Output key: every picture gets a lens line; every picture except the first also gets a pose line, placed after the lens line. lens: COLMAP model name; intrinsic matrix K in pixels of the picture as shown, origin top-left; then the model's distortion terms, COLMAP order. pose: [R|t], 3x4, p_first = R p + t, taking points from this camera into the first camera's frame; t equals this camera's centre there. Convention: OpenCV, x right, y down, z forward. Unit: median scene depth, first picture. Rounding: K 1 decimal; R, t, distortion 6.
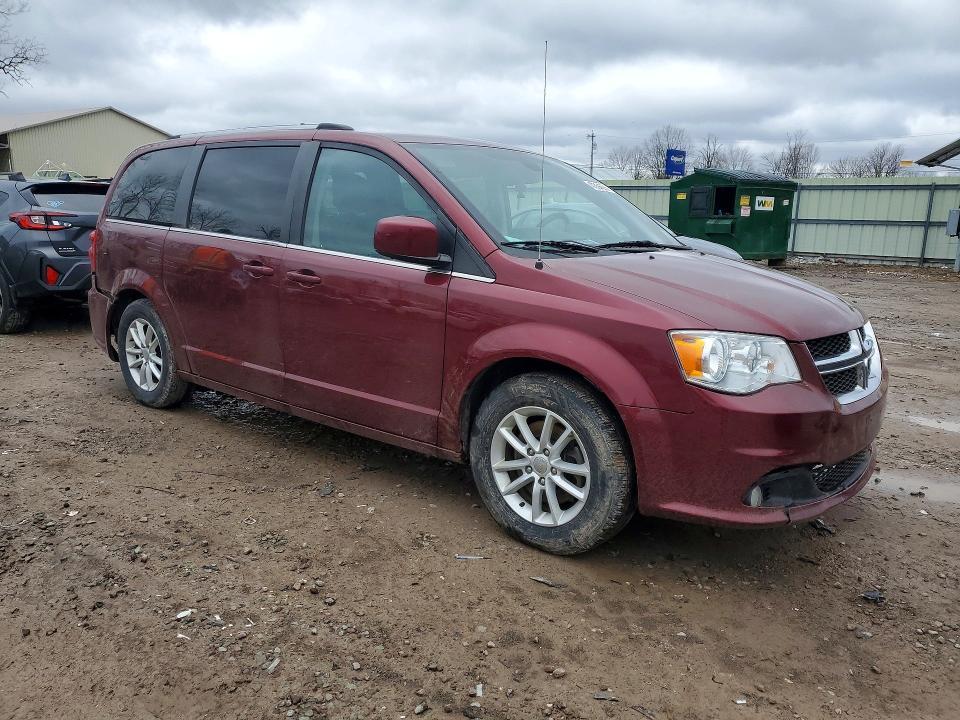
lens RADIAL K [[732.2, 0, 484.2], [0, 732.2, 362.0], [0, 0, 1]] dist [0.036258, -0.024729]
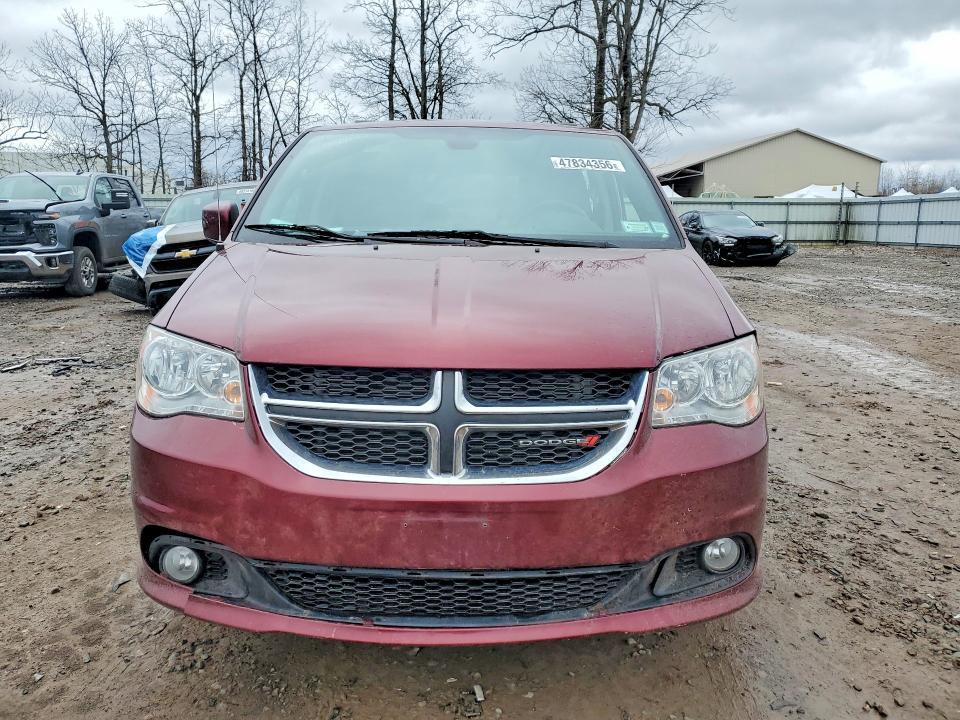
lens RADIAL K [[732.2, 0, 483.3], [0, 732.2, 352.2], [0, 0, 1]] dist [0.036258, -0.024729]
pose [[0.655832, 0.126150, -0.744292, 0.817302], [-0.152779, 0.987716, 0.032787, -0.070409], [0.739285, 0.092209, 0.667049, 0.534115]]
